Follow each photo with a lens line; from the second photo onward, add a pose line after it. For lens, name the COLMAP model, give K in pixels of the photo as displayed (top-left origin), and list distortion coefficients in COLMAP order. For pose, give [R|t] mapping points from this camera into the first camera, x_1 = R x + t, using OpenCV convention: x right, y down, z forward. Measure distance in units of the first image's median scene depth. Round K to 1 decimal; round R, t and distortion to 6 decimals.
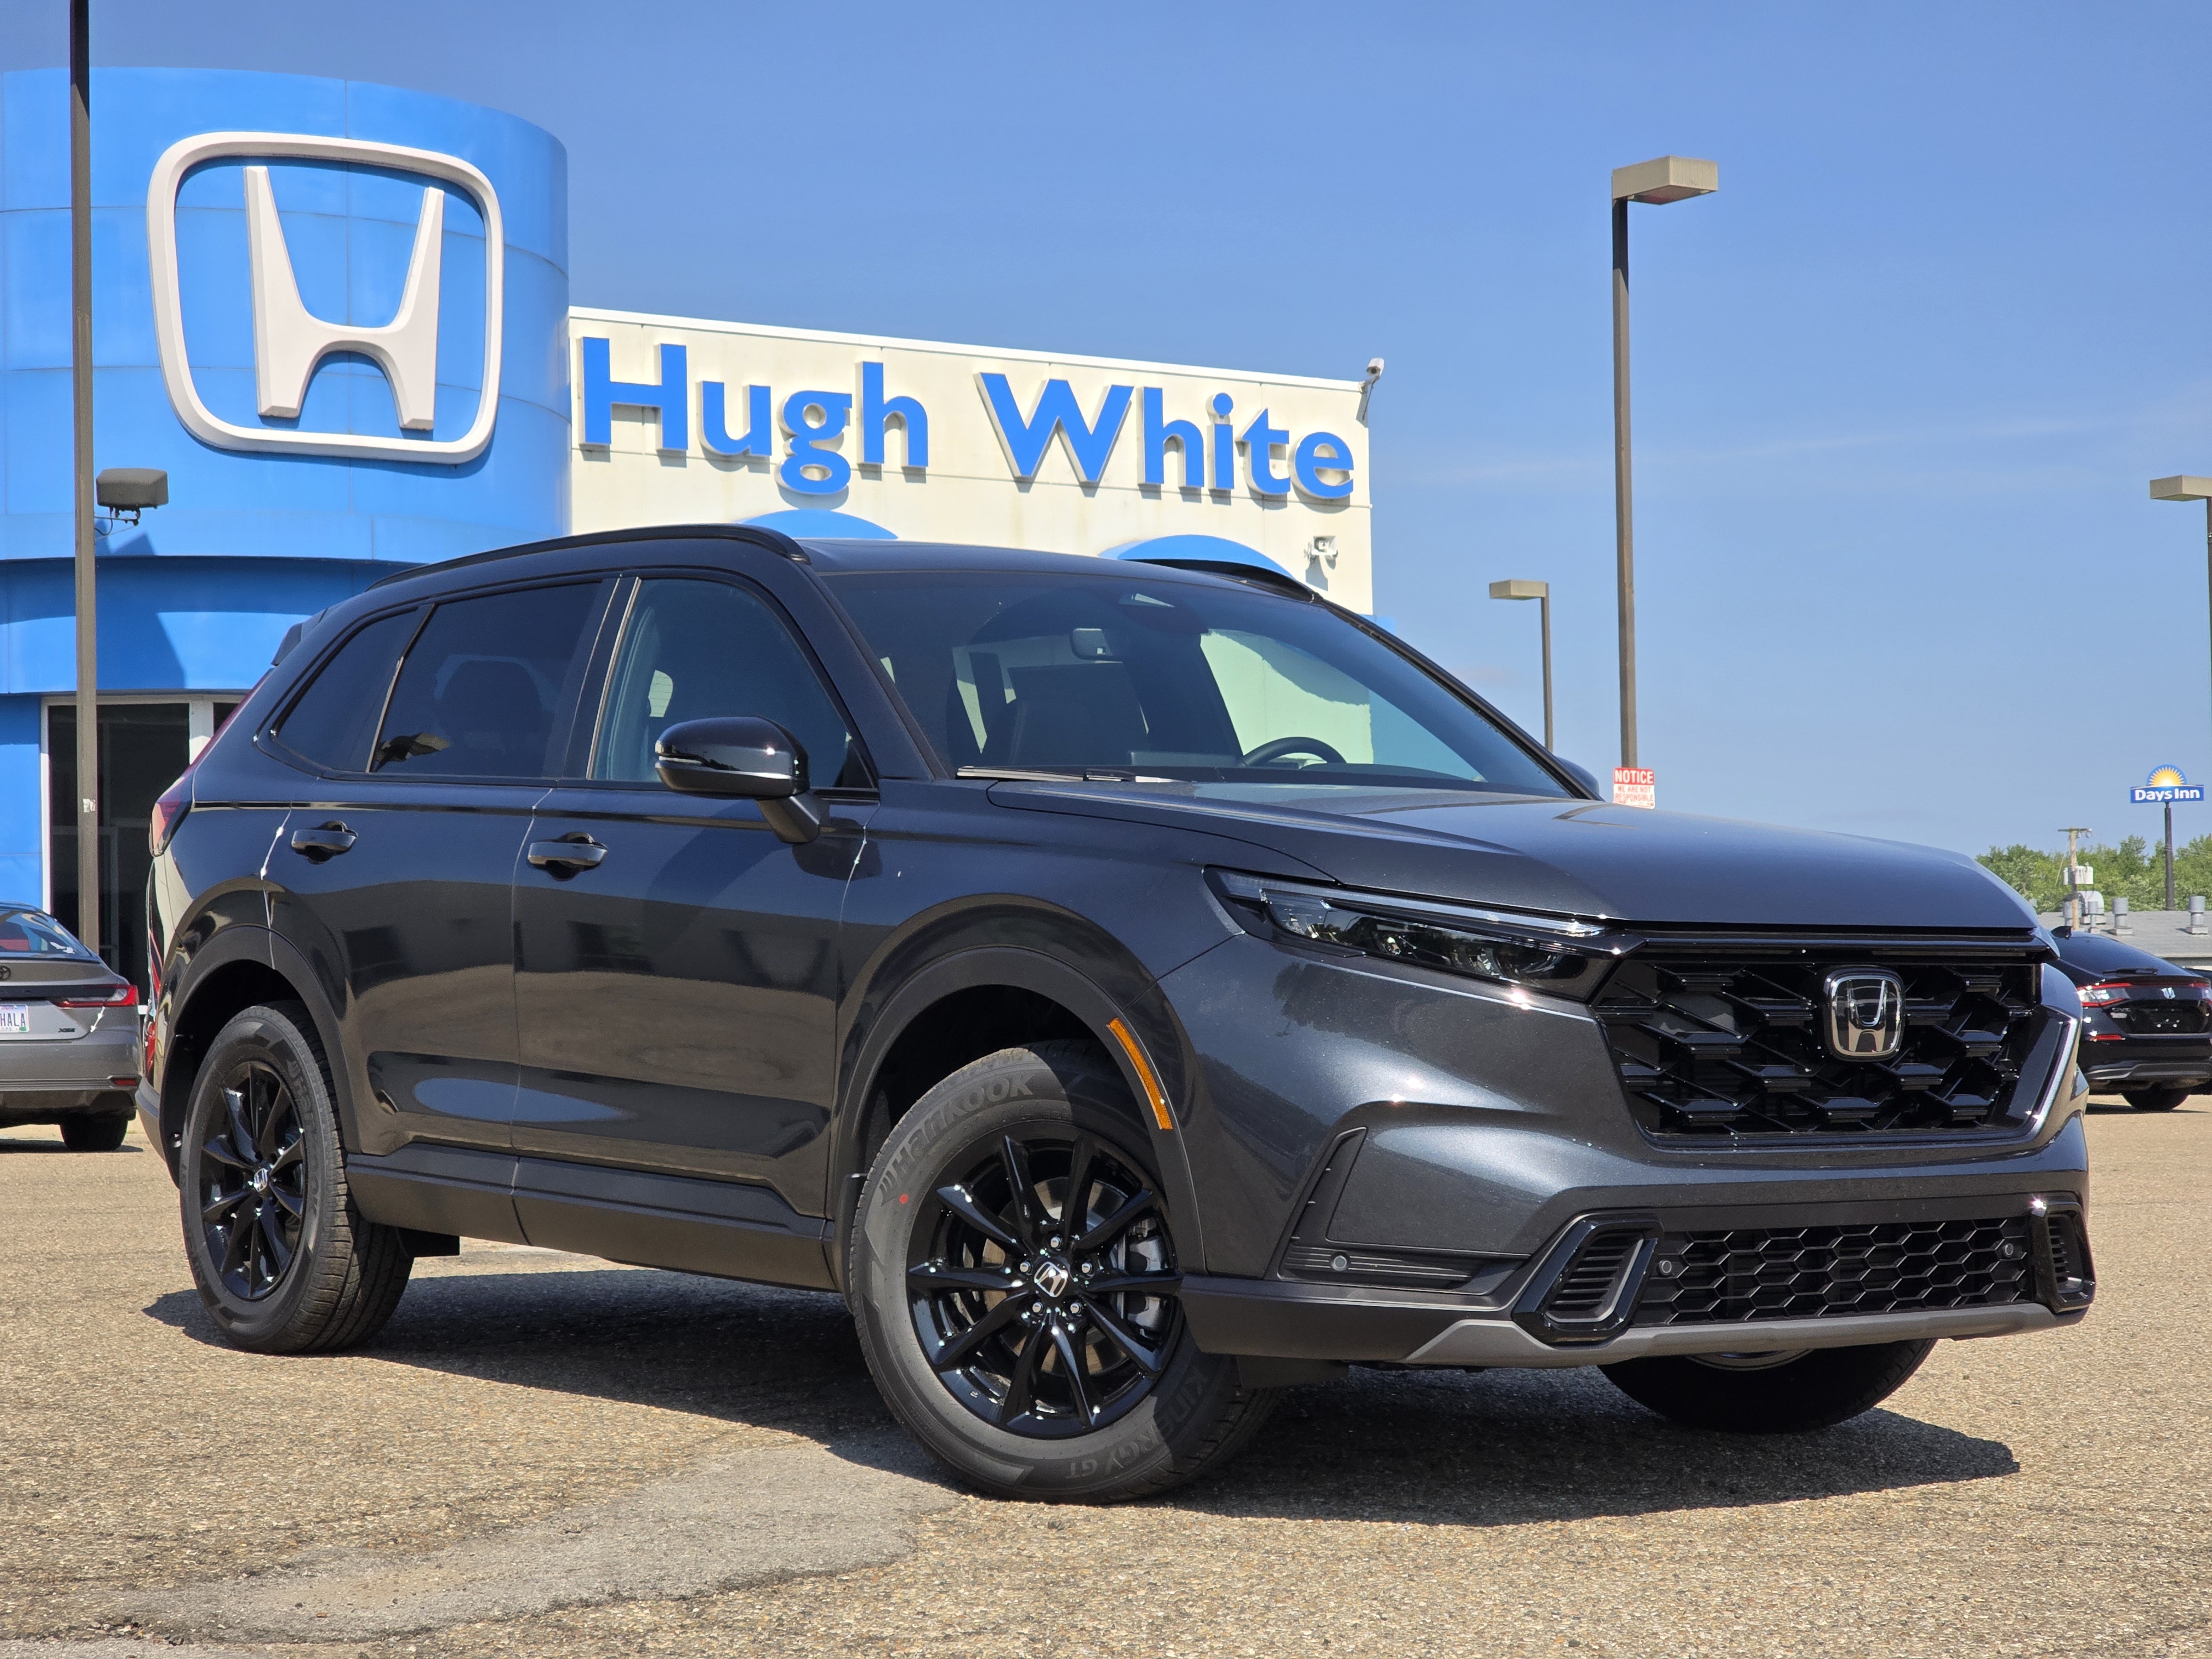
lens RADIAL K [[4330.4, 0, 1106.0], [0, 4330.4, 829.5], [0, 0, 1]] dist [-0.260732, 0.090117]
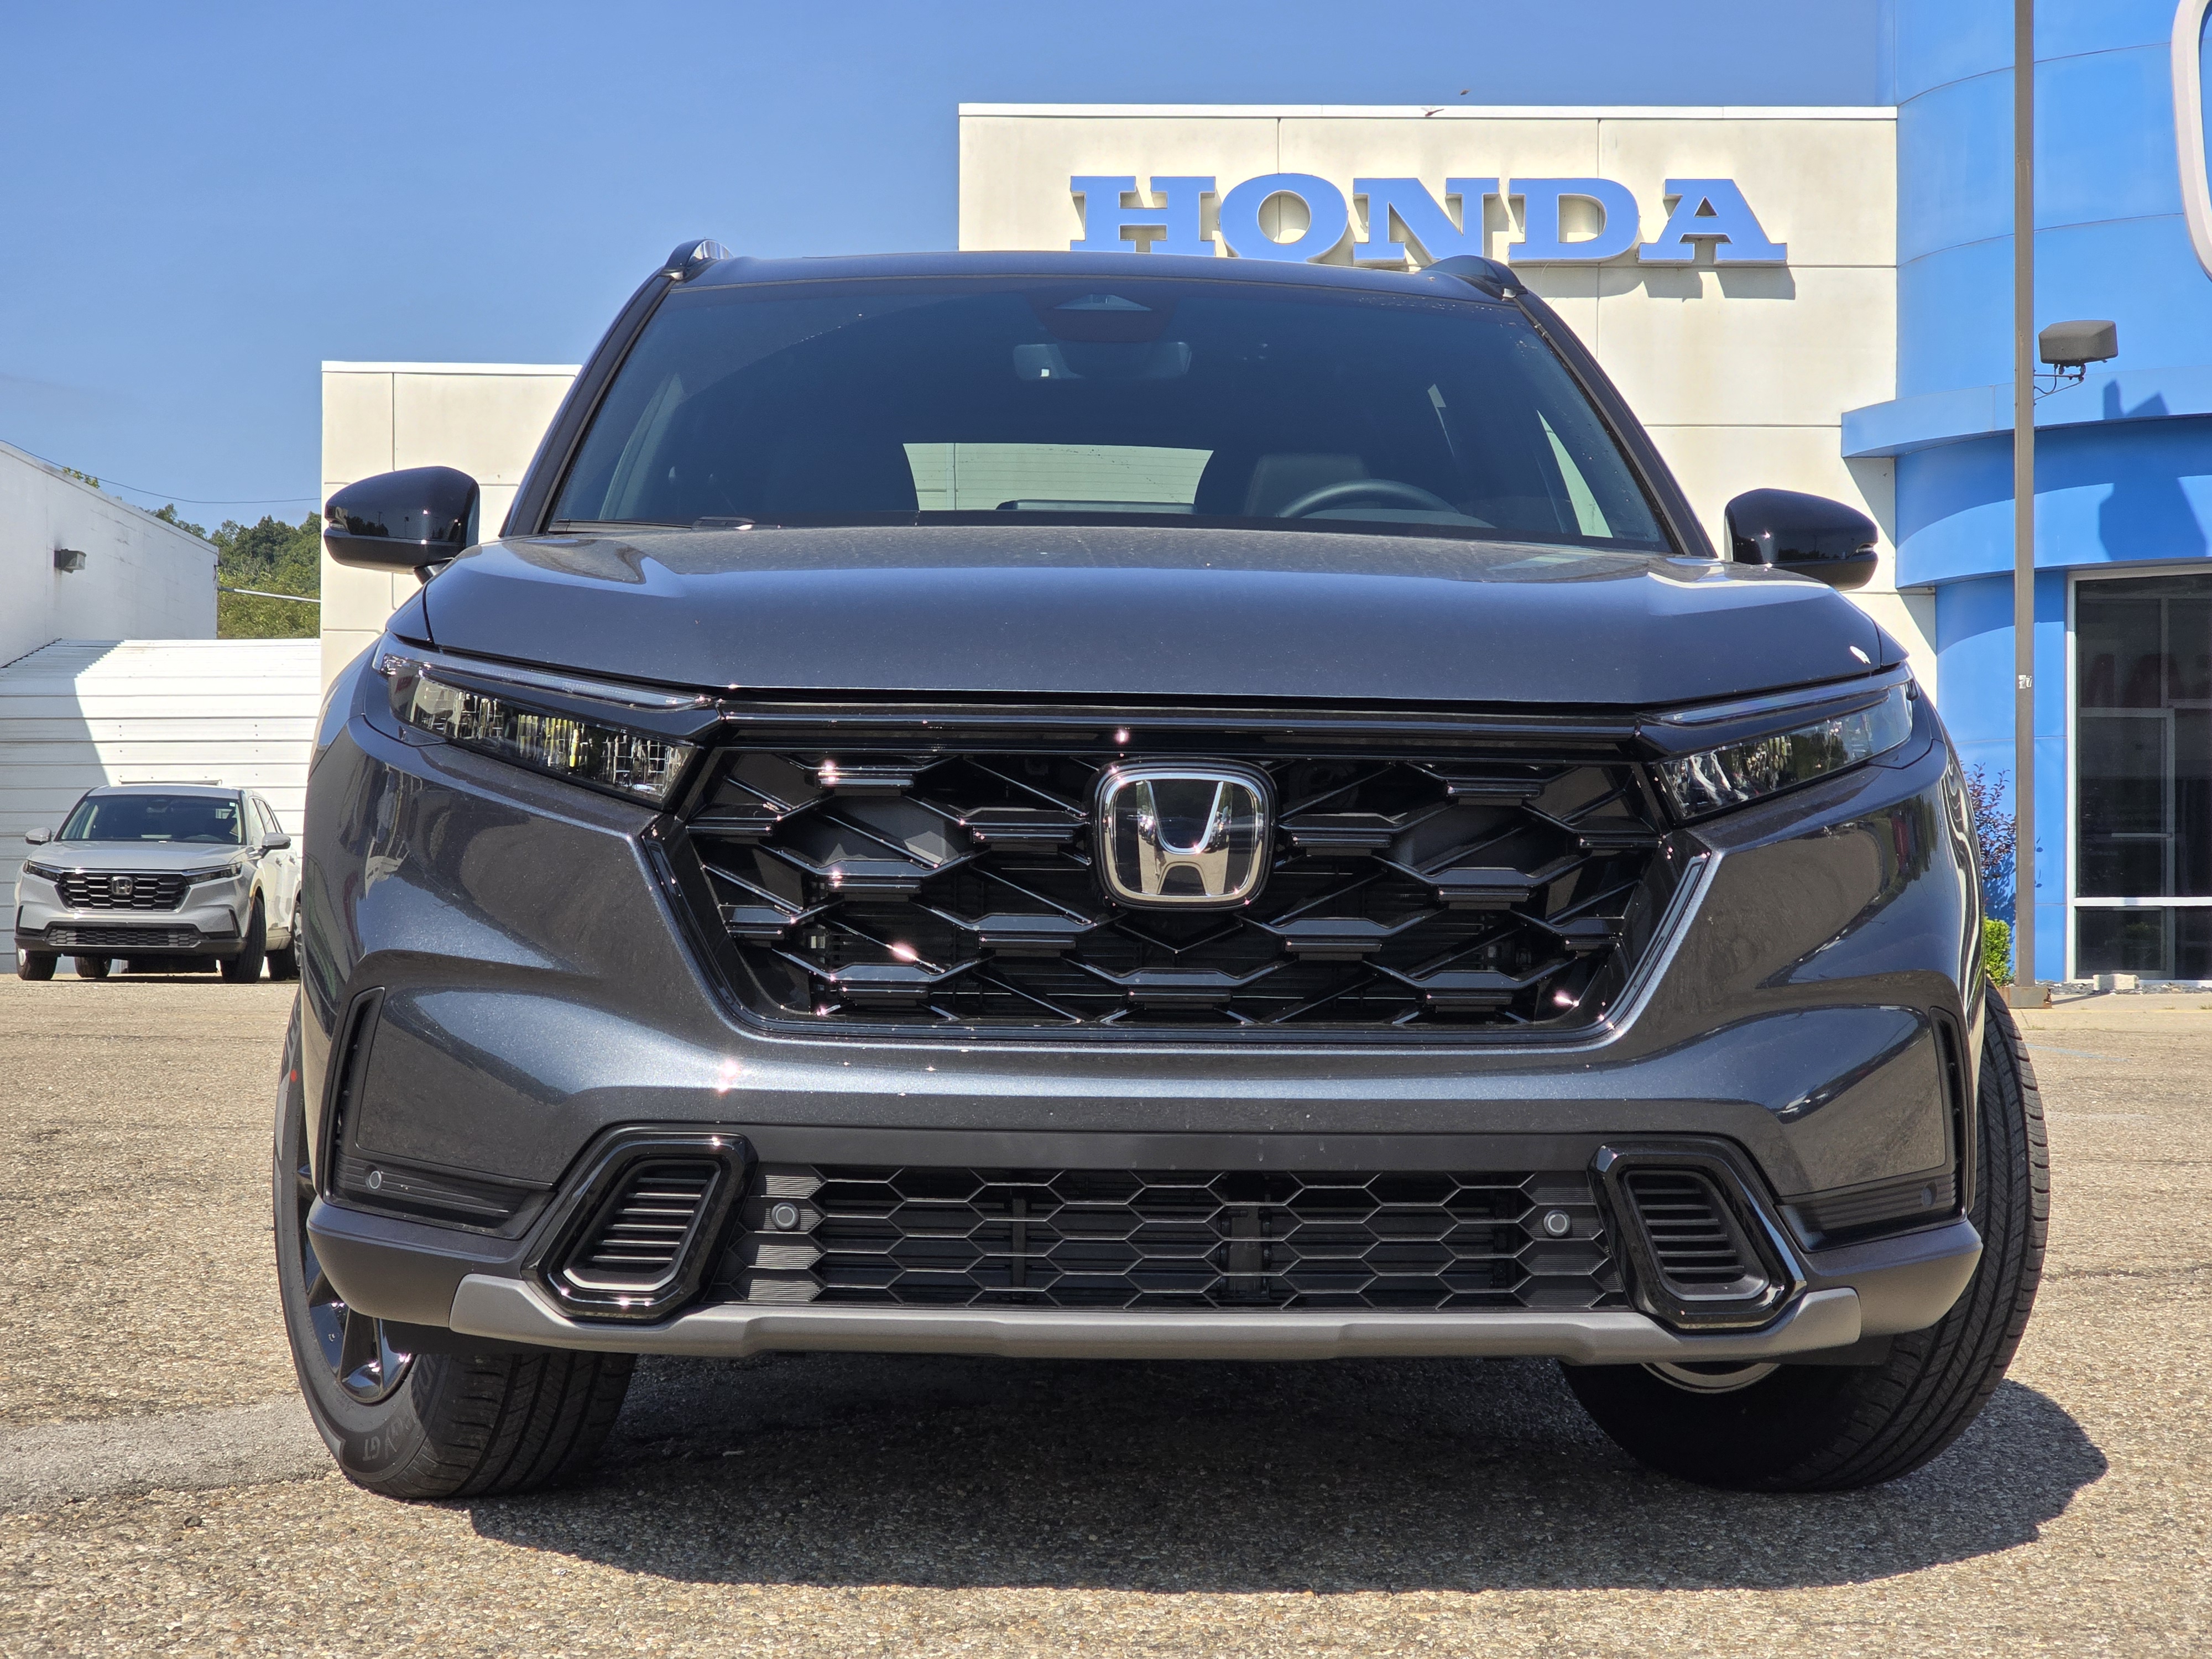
lens RADIAL K [[4330.4, 0, 1106.0], [0, 4330.4, 829.5], [0, 0, 1]] dist [-0.260732, 0.090117]
pose [[0.825820, -0.003187, -0.563925, 0.517157], [0.015696, 0.999727, 0.017335, 0.030434], [0.563715, -0.023167, 0.825644, 0.460127]]
